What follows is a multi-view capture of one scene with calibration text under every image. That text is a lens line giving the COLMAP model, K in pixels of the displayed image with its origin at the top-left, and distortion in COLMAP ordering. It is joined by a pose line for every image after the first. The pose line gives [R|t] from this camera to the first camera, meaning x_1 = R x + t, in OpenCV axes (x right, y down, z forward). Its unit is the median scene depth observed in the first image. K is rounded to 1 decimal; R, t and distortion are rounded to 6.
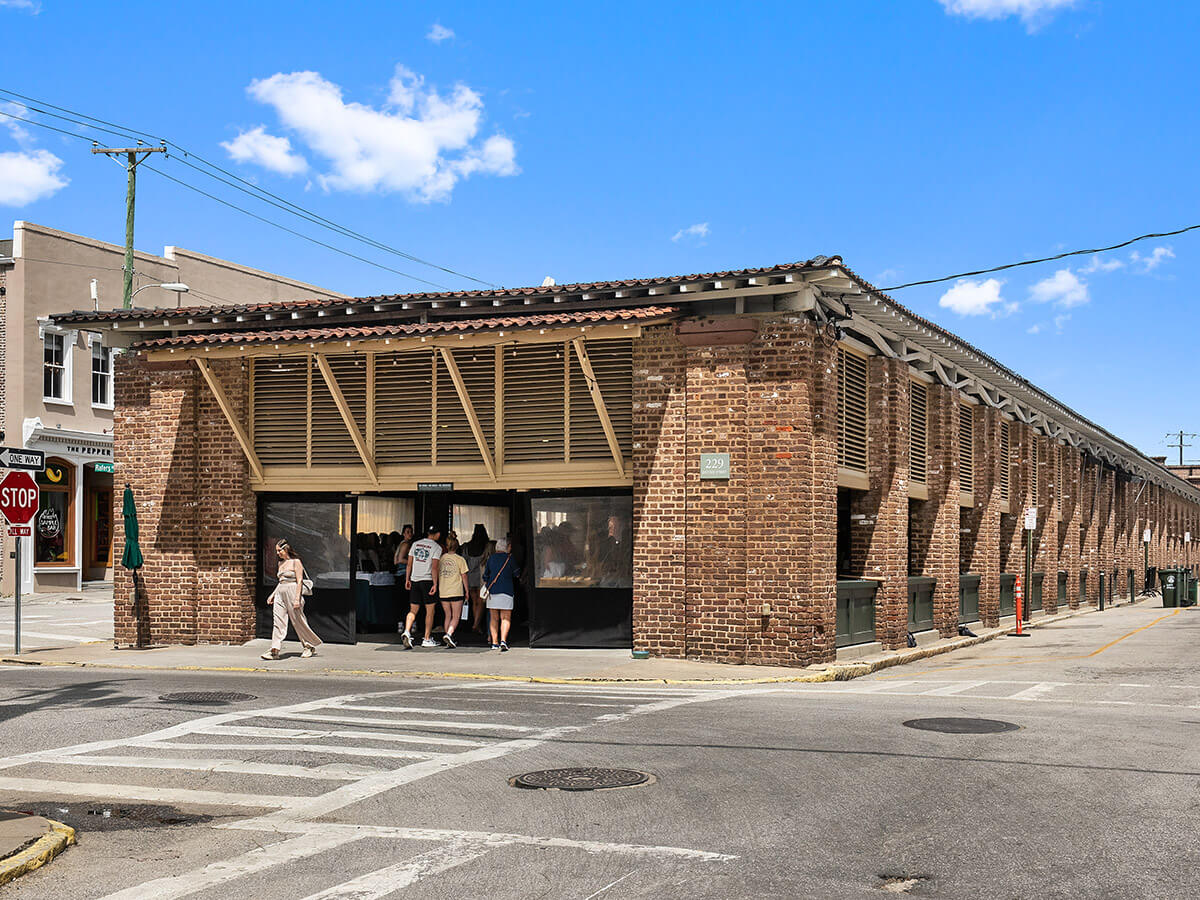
lens RADIAL K [[1682.8, 0, 600.0], [0, 1682.8, 450.0], [0, 0, 1]] dist [0.103936, -0.091328]
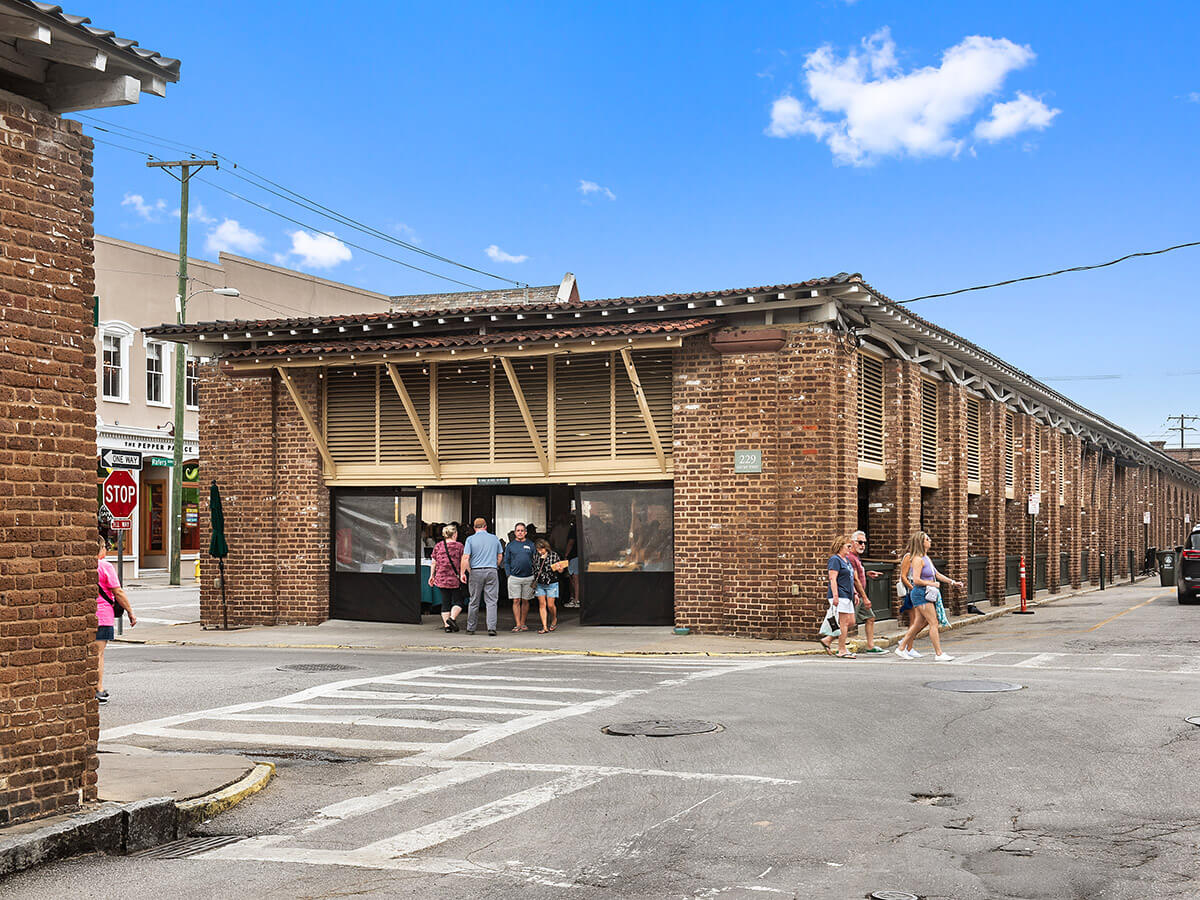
lens RADIAL K [[1682.8, 0, 600.0], [0, 1682.8, 450.0], [0, 0, 1]] dist [0.103936, -0.091328]
pose [[0.999968, -0.007542, -0.002639, -0.025956], [0.007567, 0.999928, 0.009346, -0.008935], [0.002568, -0.009366, 0.999953, -0.109896]]
